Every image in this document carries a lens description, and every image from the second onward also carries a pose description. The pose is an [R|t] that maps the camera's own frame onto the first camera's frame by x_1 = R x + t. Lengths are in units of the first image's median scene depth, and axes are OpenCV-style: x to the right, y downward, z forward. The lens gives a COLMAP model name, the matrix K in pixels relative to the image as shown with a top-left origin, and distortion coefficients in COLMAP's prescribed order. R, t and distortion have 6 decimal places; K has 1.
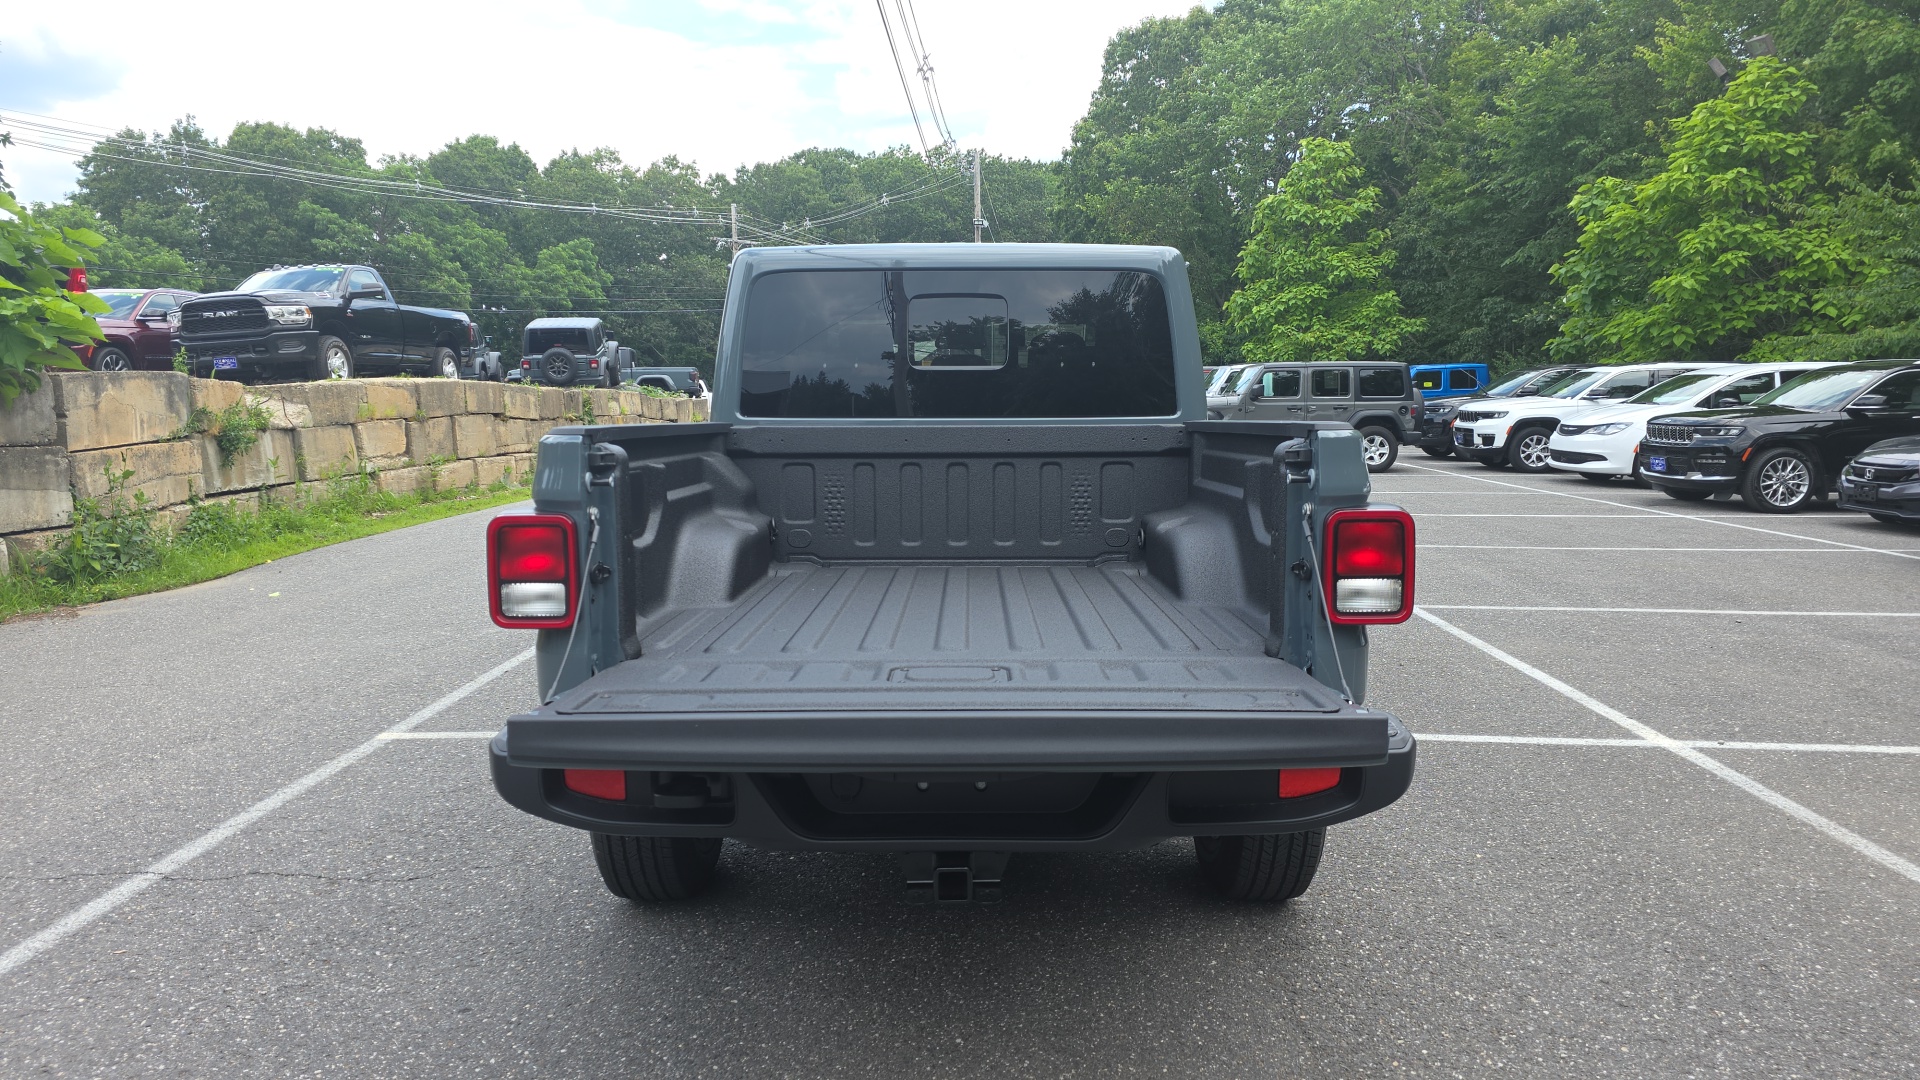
lens RADIAL K [[1286.0, 0, 956.8], [0, 1286.0, 532.5], [0, 0, 1]] dist [0.072745, -0.066298]
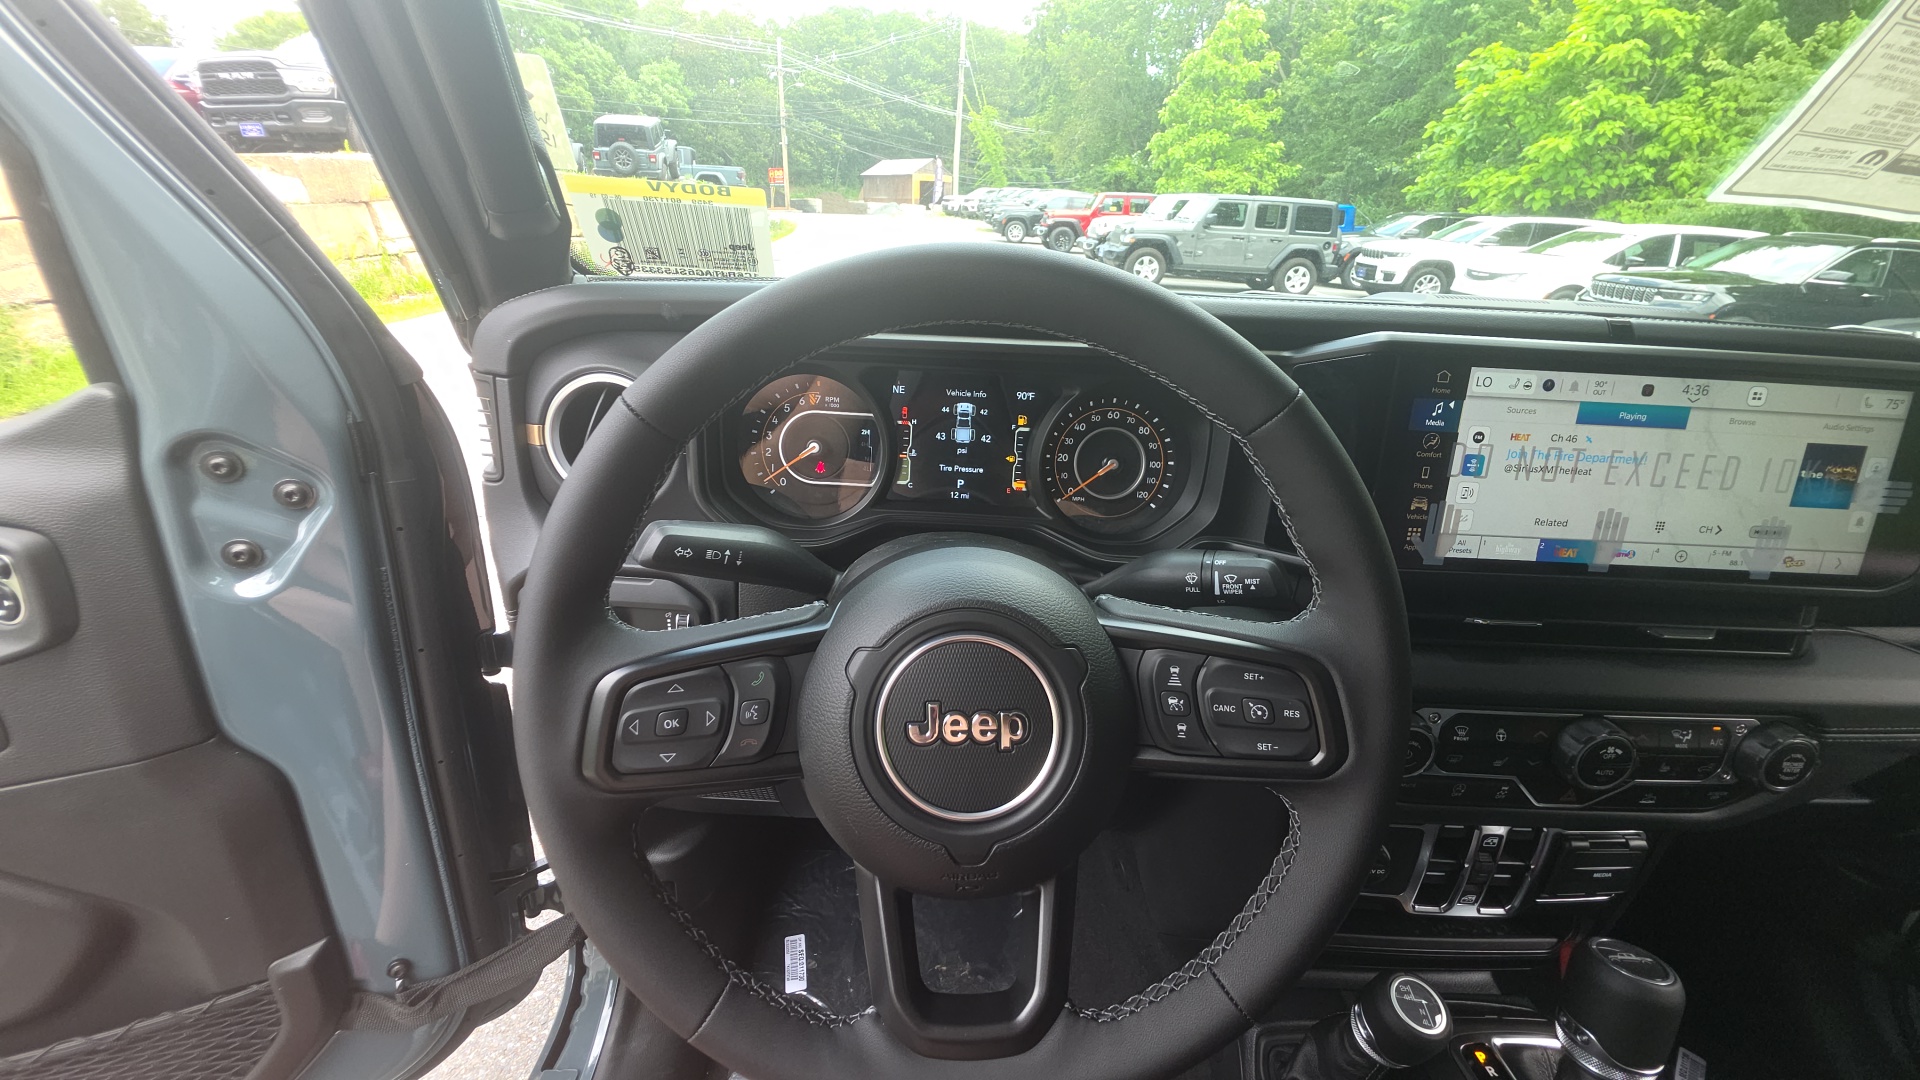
lens RADIAL K [[765.2, 0, 953.8], [0, 765.2, 535.2], [0, 0, 1]] dist [0.013840, -0.007344]
pose [[0.997876, 0.045434, 0.046675, -0.021690], [-0.057305, 0.953006, 0.297481, -0.036420], [-0.030966, -0.299524, 0.953586, 0.299980]]
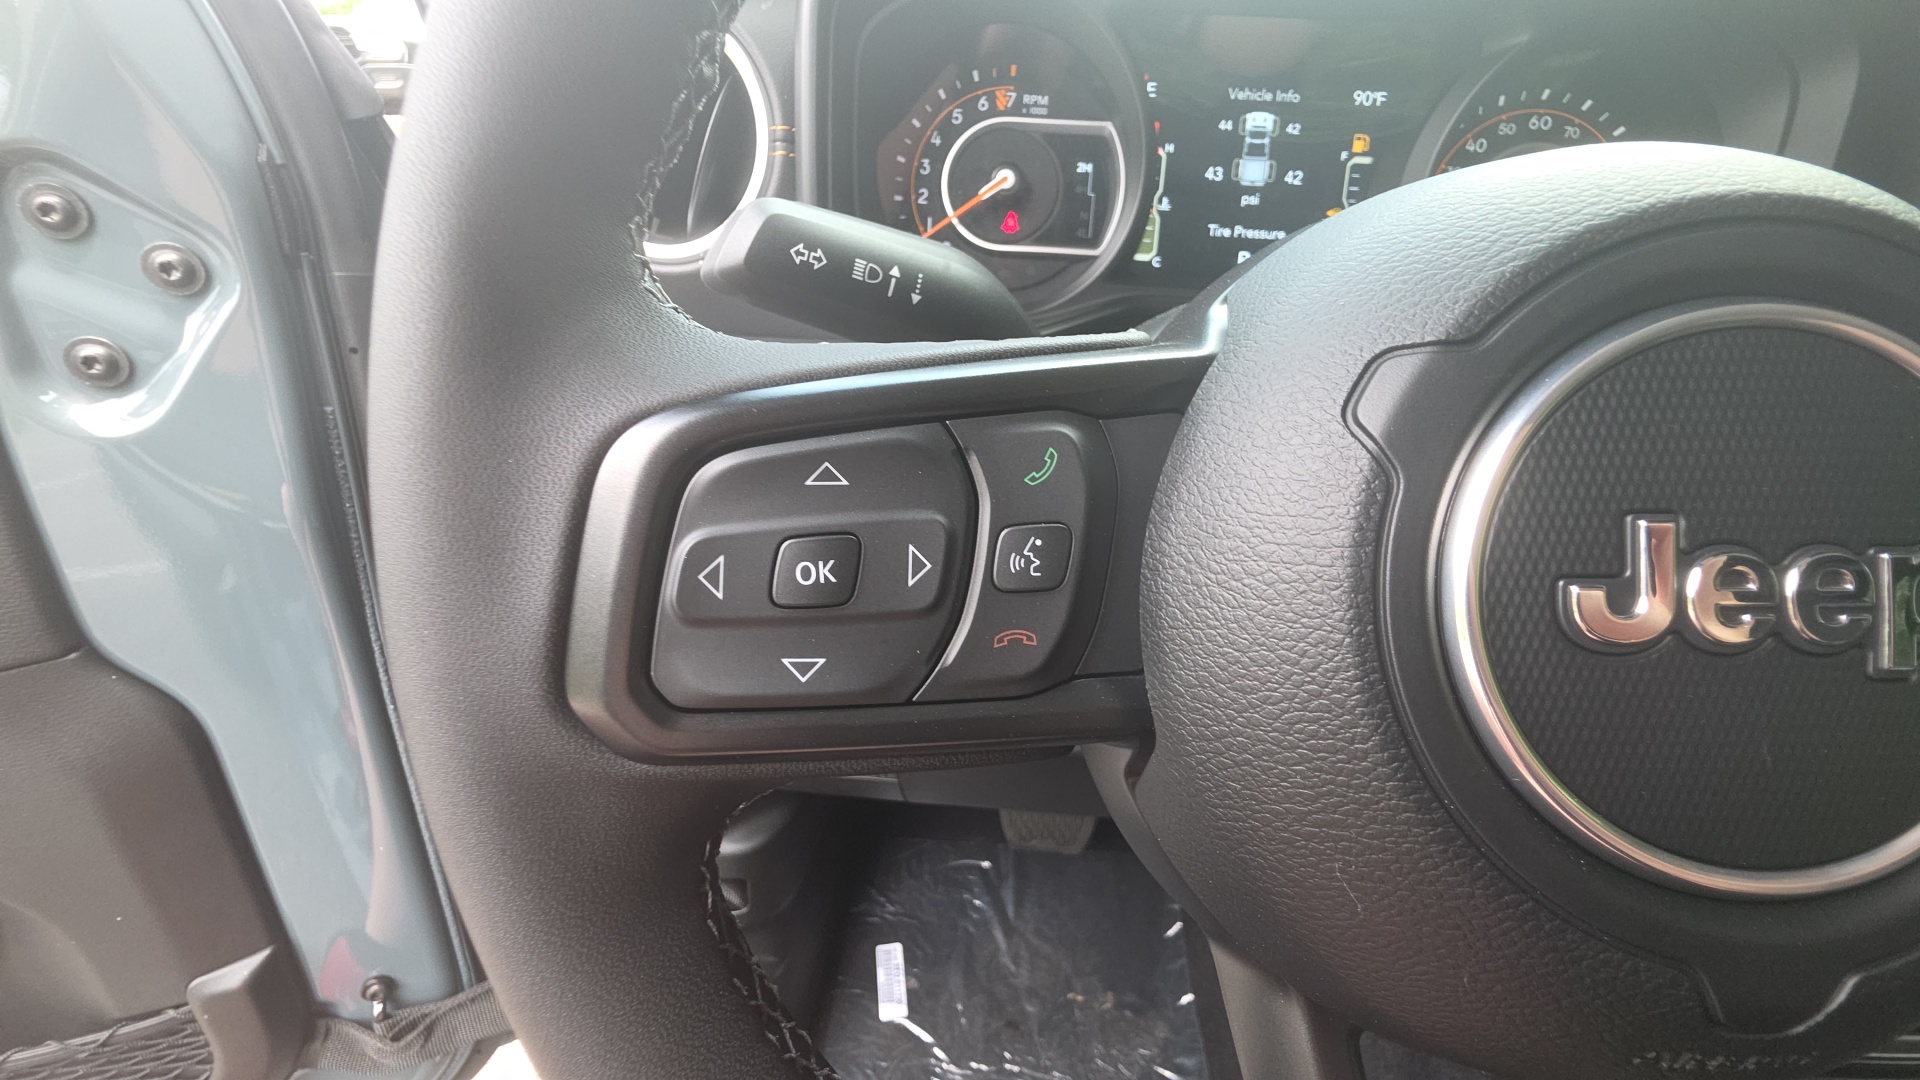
lens RADIAL K [[763.7, 0, 950.6], [0, 763.7, 536.7], [0, 0, 1]] dist [0.013730, -0.008002]
pose [[0.997824, 0.062144, -0.022018, -0.025983], [-0.051518, 0.943348, 0.327780, -0.028935], [0.041140, -0.325933, 0.944497, 0.310143]]
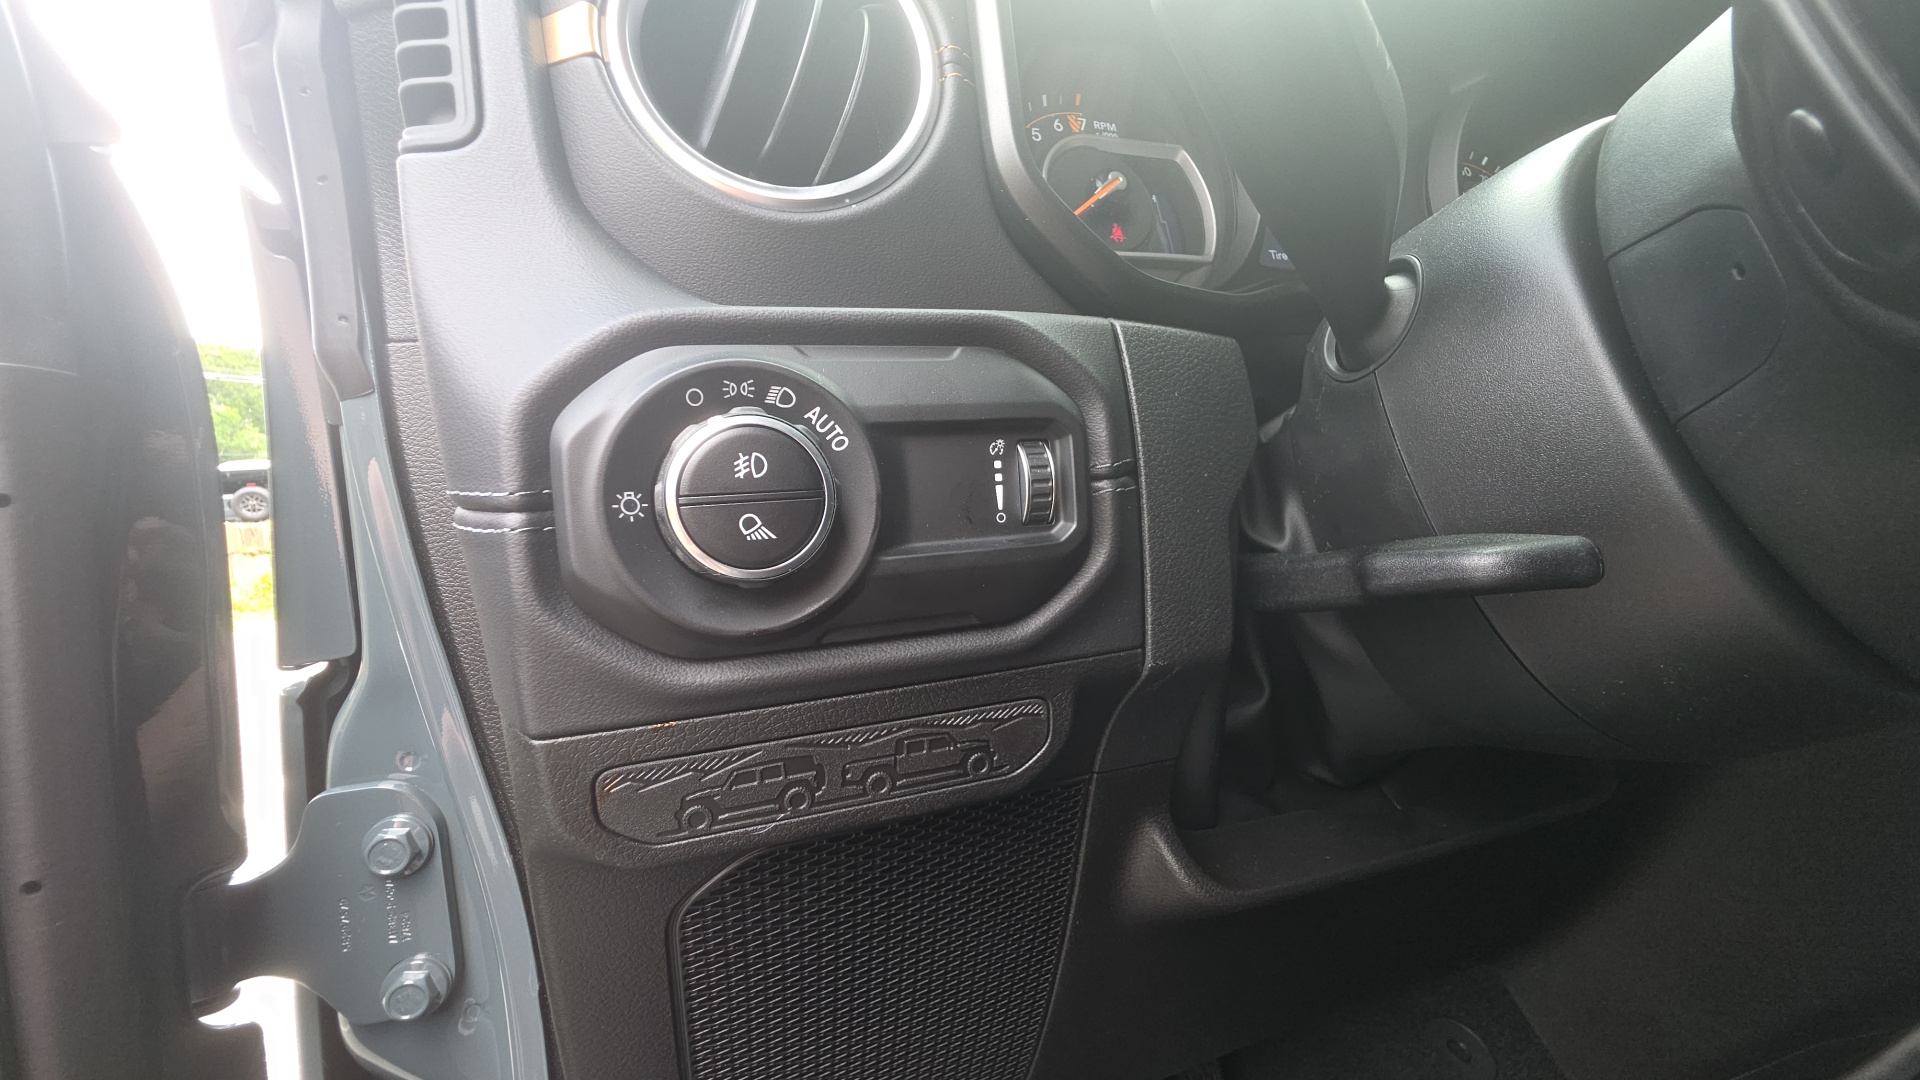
lens RADIAL K [[763.7, 0, 950.6], [0, 763.7, 536.7], [0, 0, 1]] dist [0.013730, -0.008002]
pose [[0.925592, -0.079425, 0.370096, -0.034509], [0.100449, 0.994222, -0.037851, -0.023856], [-0.364952, 0.072211, 0.928222, 0.316049]]
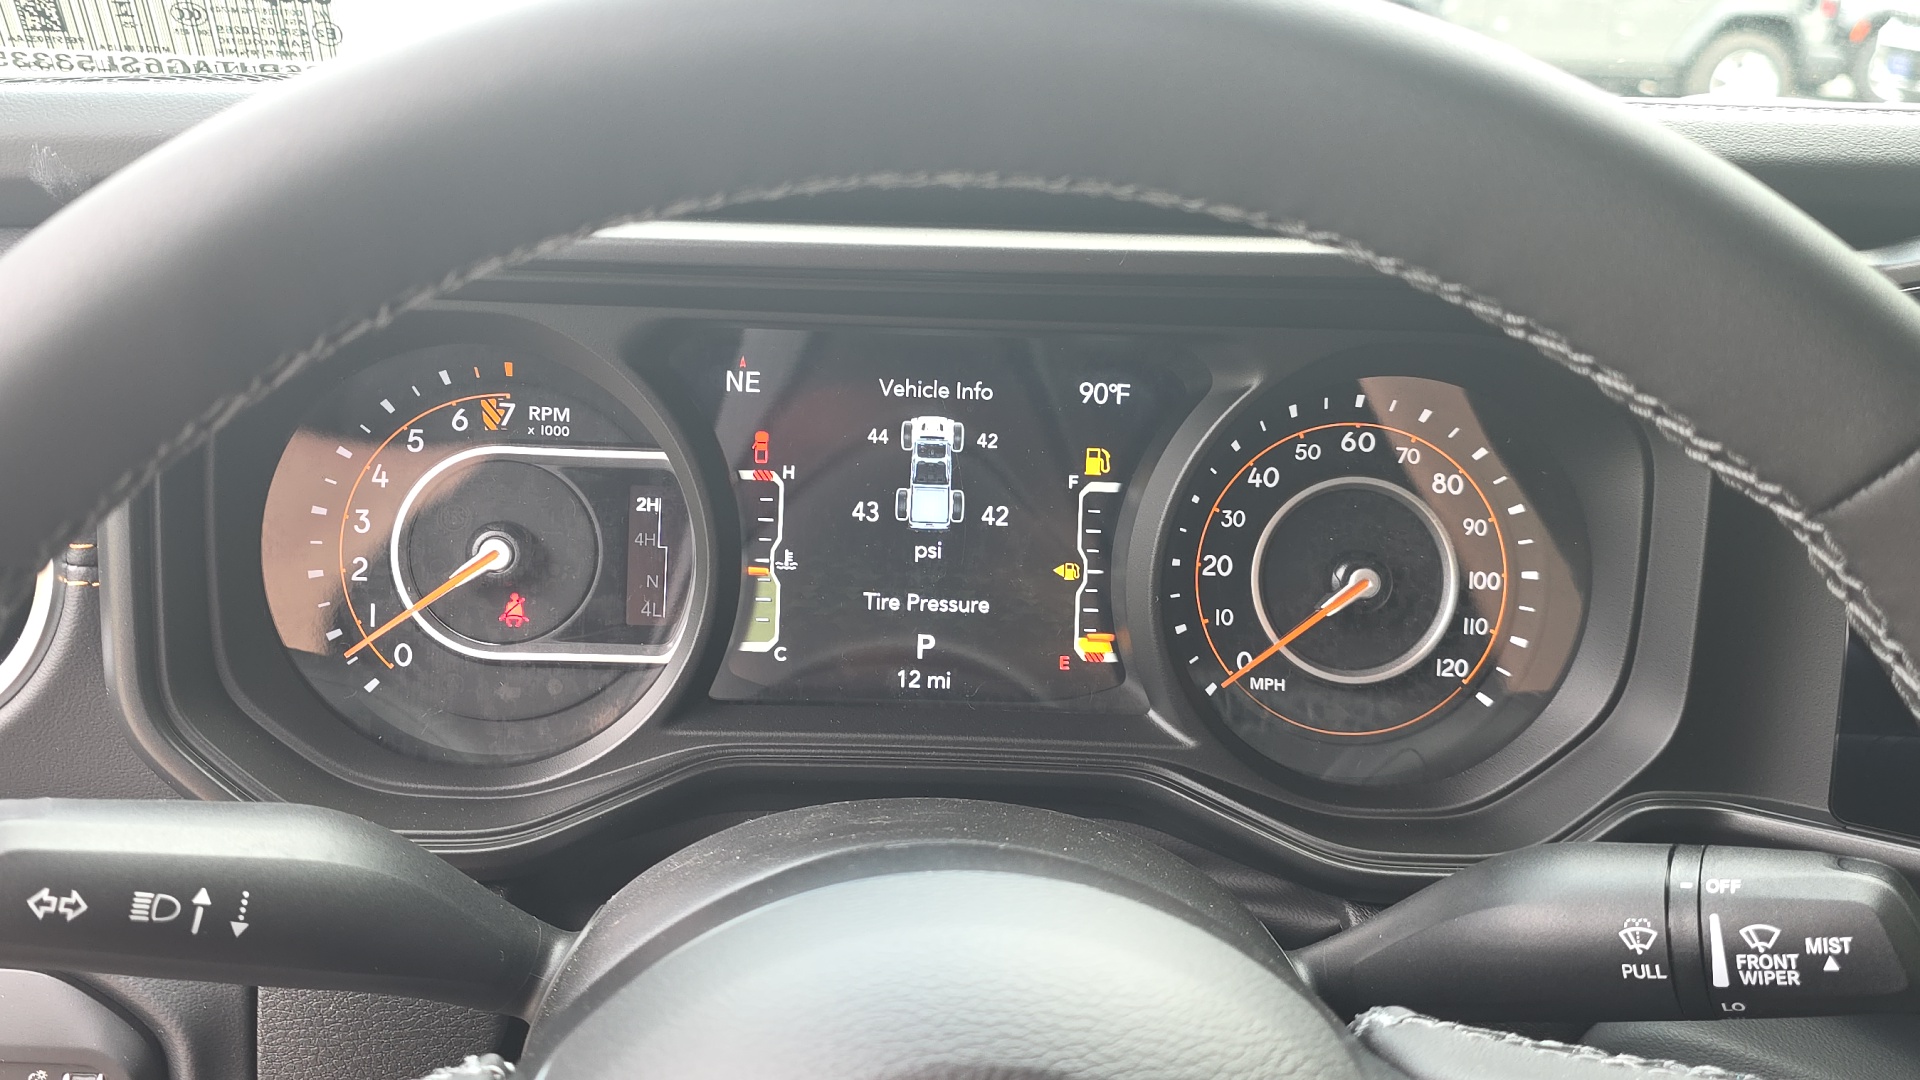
lens RADIAL K [[1932.2, 0, 960.0], [0, 1932.2, 540.0], [0, 0, 1]] dist [0.140230, -0.289207]
pose [[0.997197, 0.028163, 0.069323, -0.021516], [-0.041512, 0.979041, 0.199387, -0.036120], [-0.062255, -0.201705, 0.977466, 0.303682]]
